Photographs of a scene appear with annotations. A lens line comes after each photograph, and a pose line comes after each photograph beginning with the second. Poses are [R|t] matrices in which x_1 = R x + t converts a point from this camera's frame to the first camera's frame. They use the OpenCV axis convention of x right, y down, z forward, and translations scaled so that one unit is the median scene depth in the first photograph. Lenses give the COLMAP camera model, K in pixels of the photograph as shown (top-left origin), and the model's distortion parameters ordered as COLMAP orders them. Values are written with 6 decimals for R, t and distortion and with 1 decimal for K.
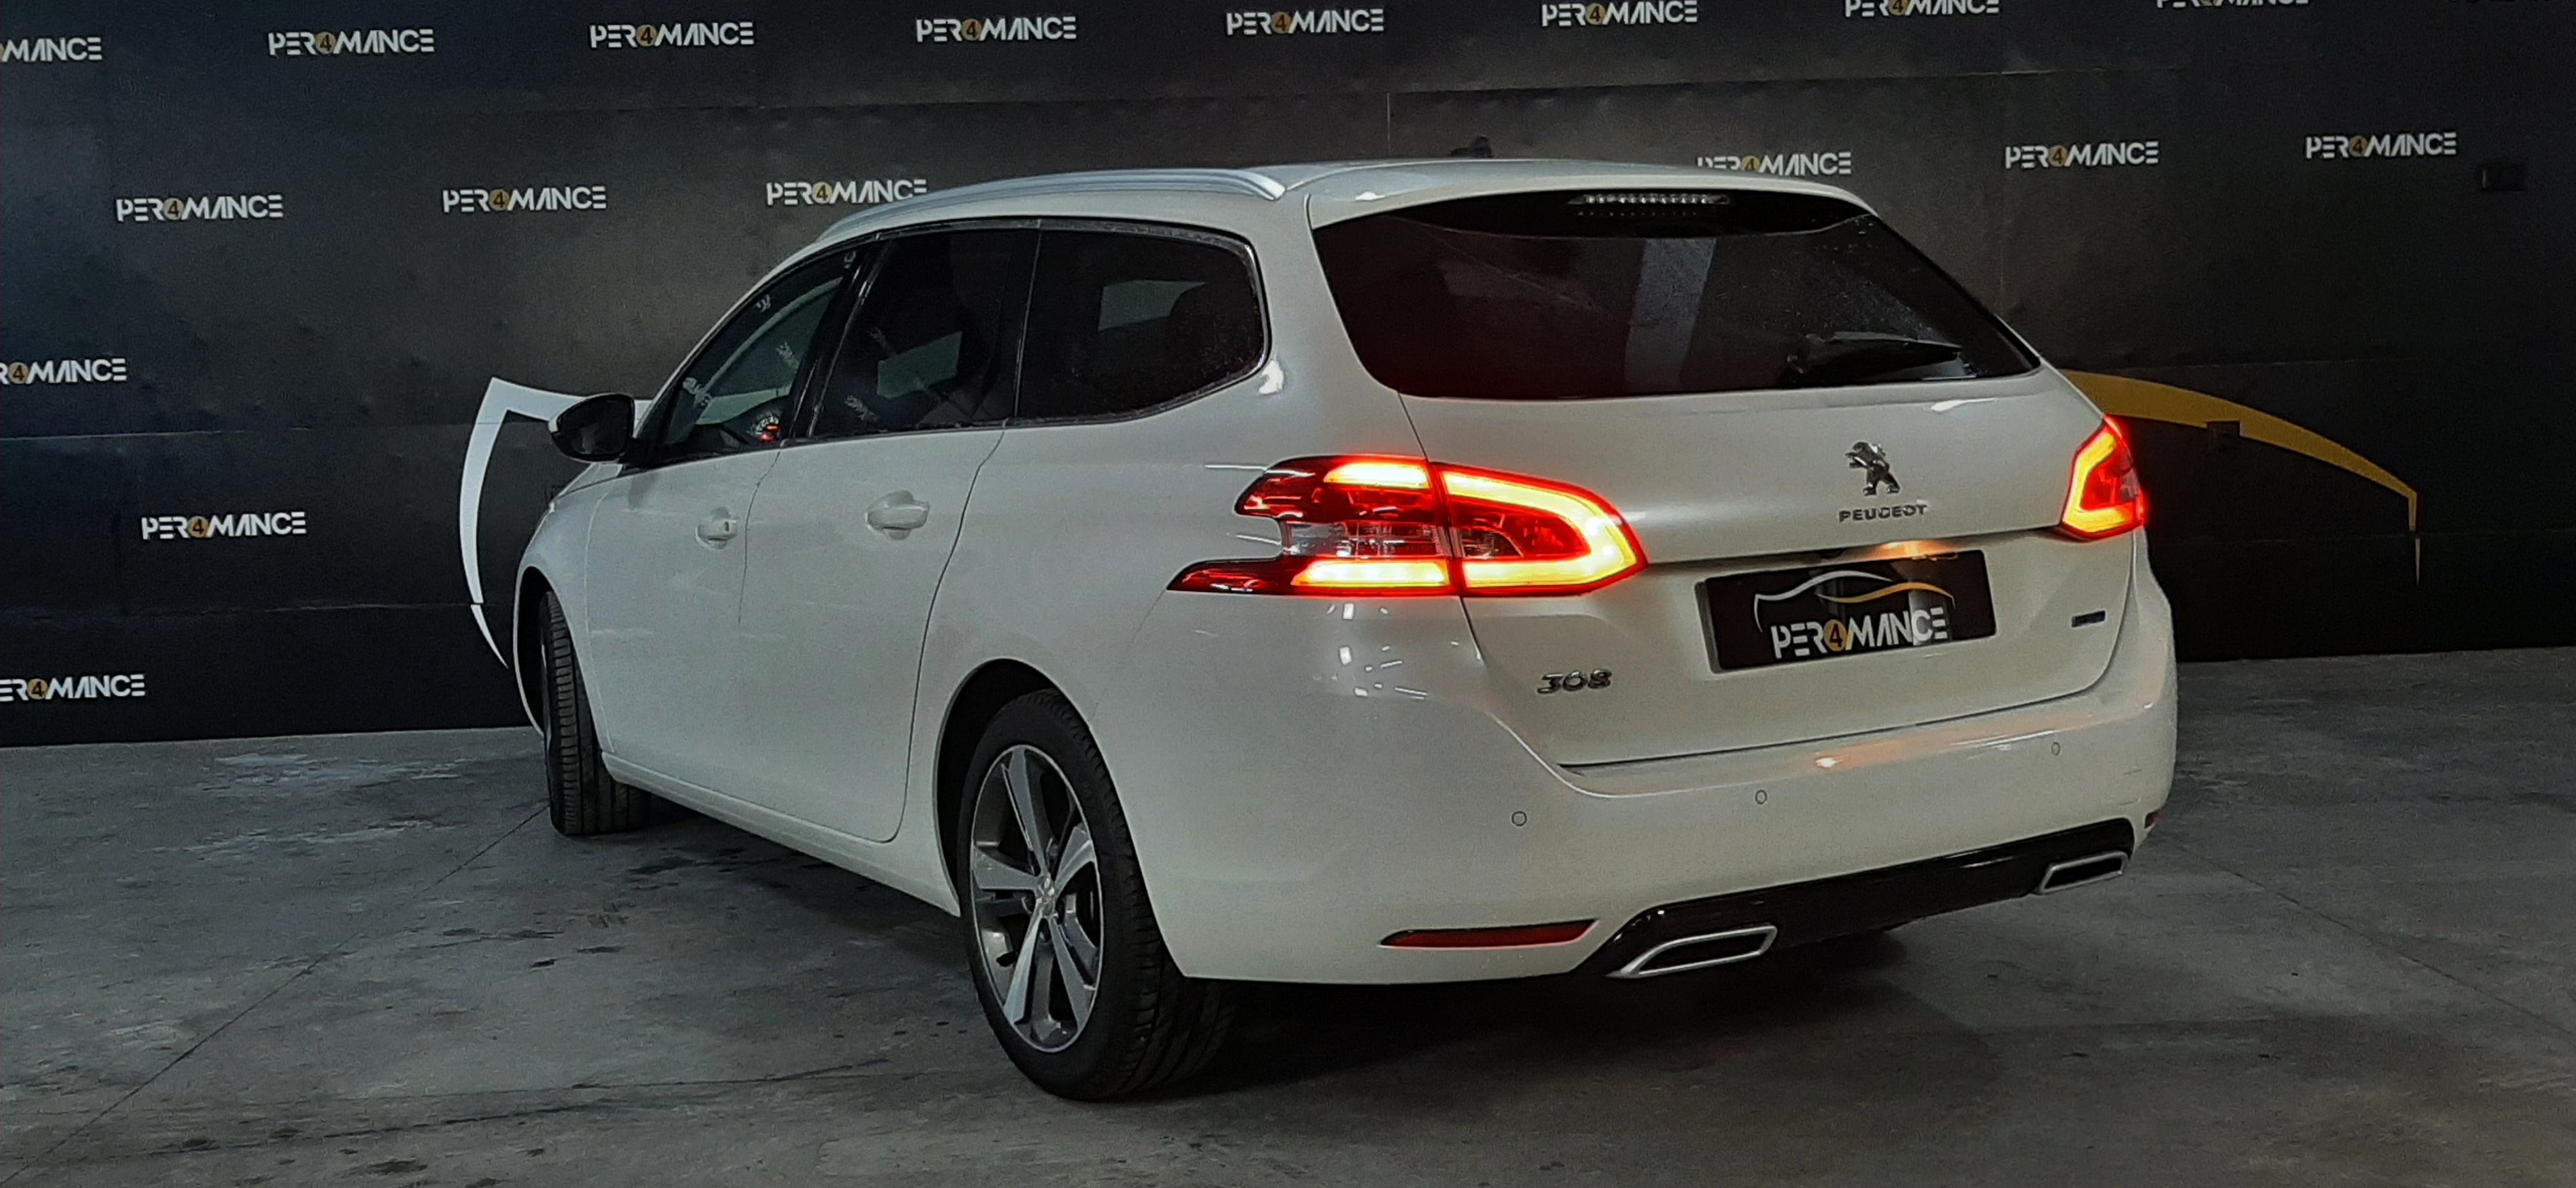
lens RADIAL K [[2743.3, 0, 1288.0], [0, 2743.3, 594.0], [0, 0, 1]] dist [0.155494, -0.484166]
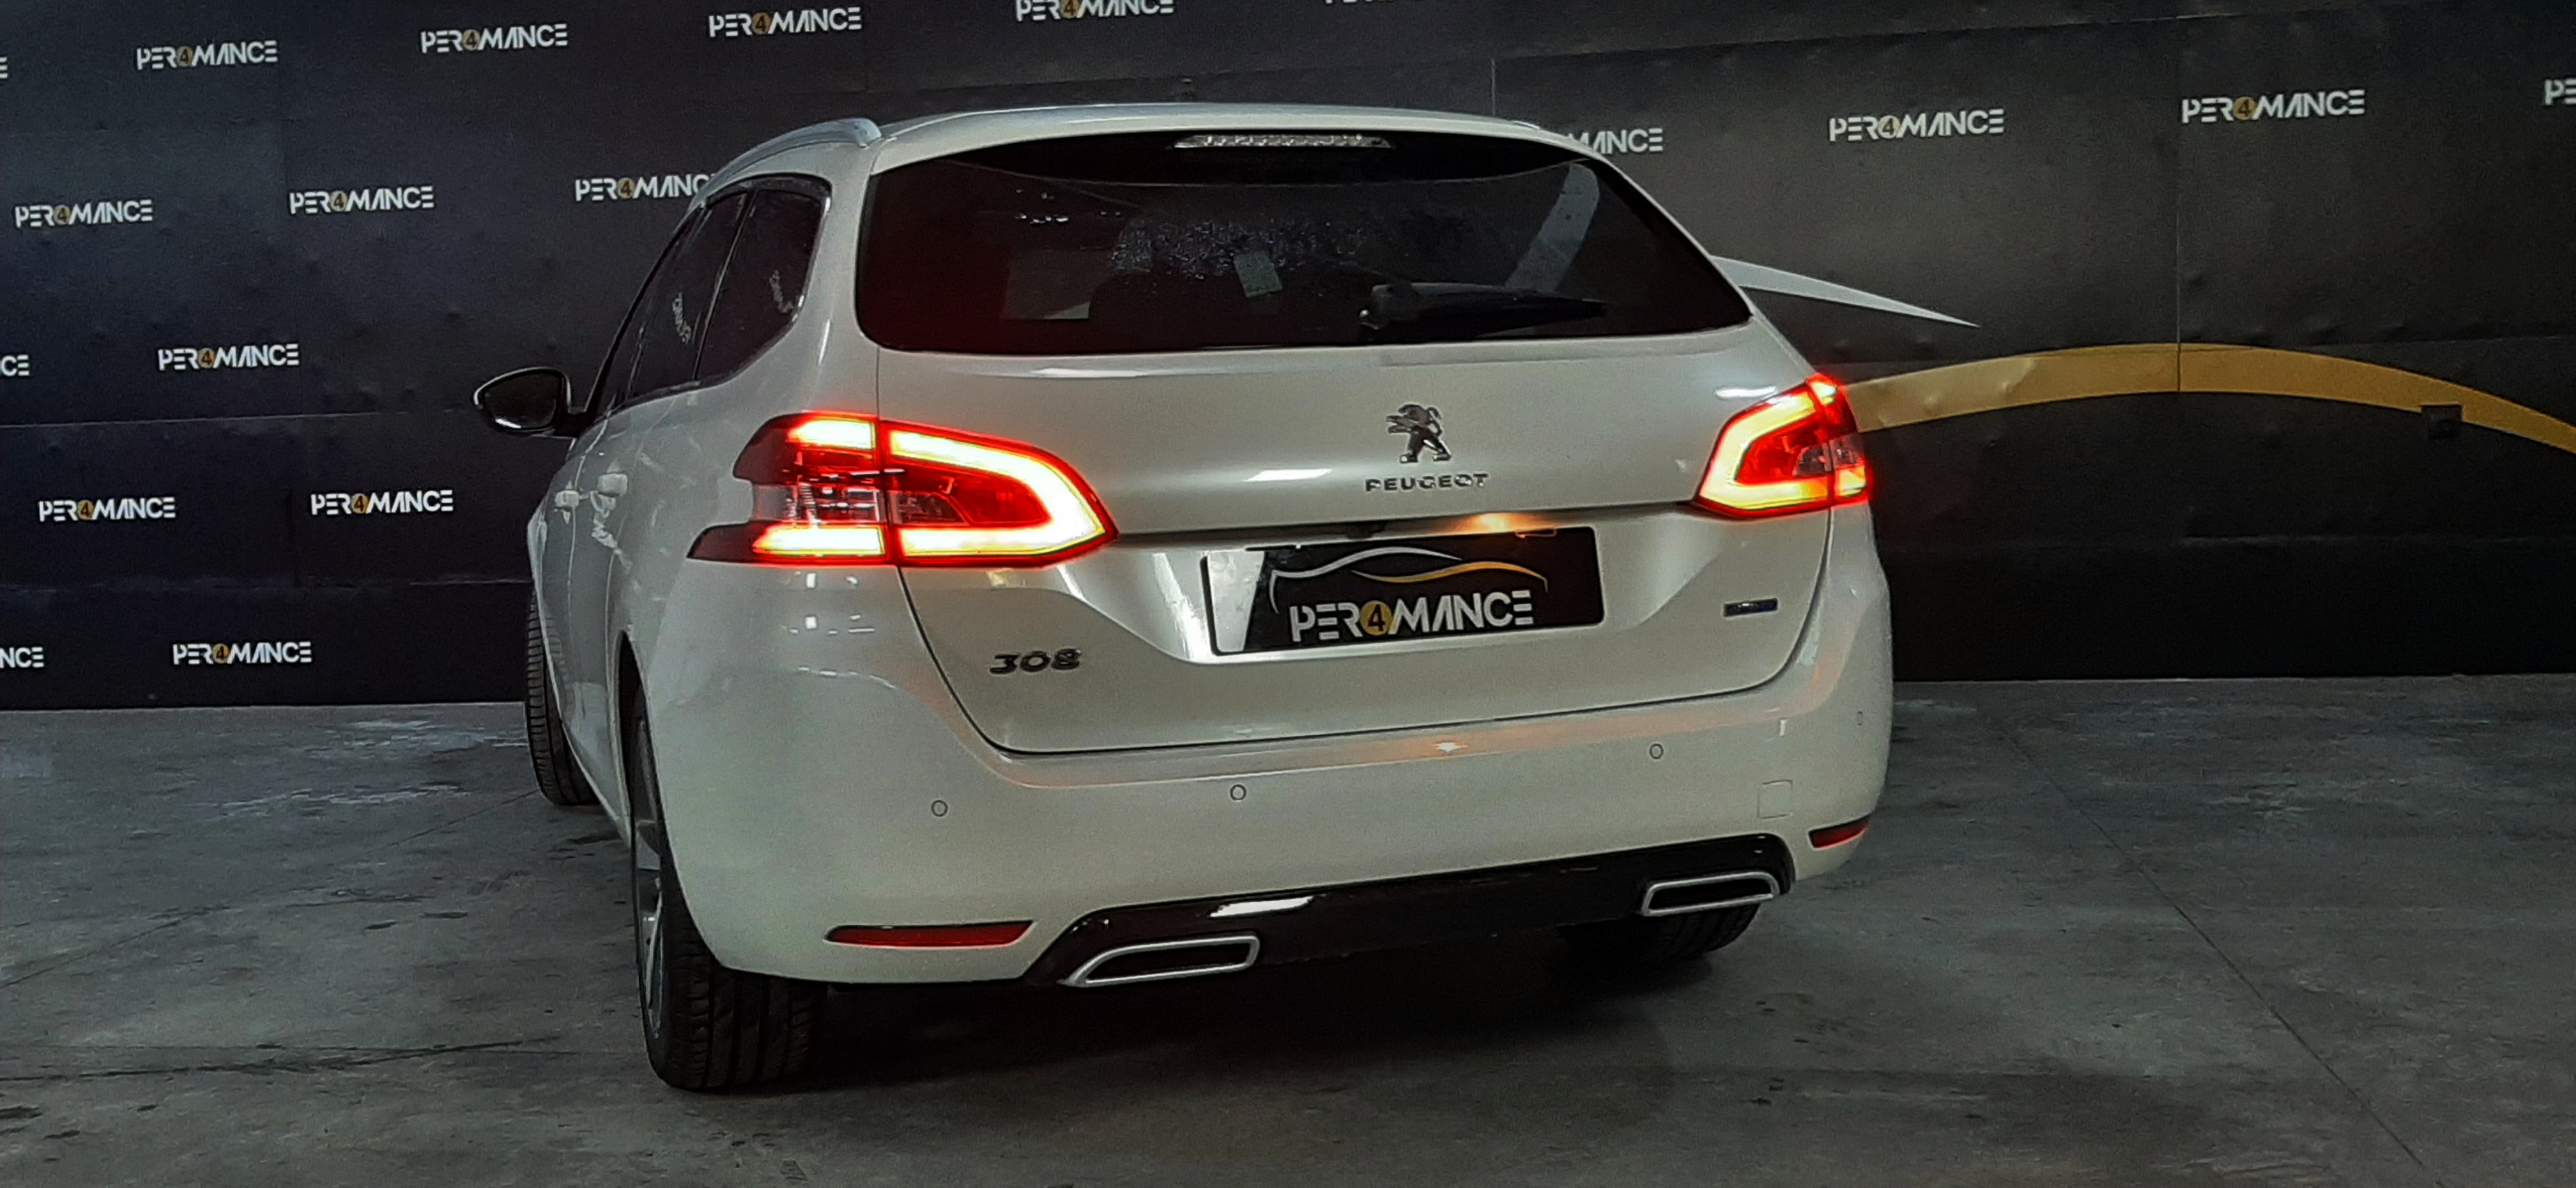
lens RADIAL K [[2732.6, 0, 1288.0], [0, 2732.6, 594.0], [0, 0, 1]] dist [0.093721, -0.221557]
pose [[0.972916, 0.016405, -0.230578, 0.373380], [-0.016643, 0.999861, 0.000913, 0.006799], [0.230561, 0.002950, 0.973053, 0.124477]]
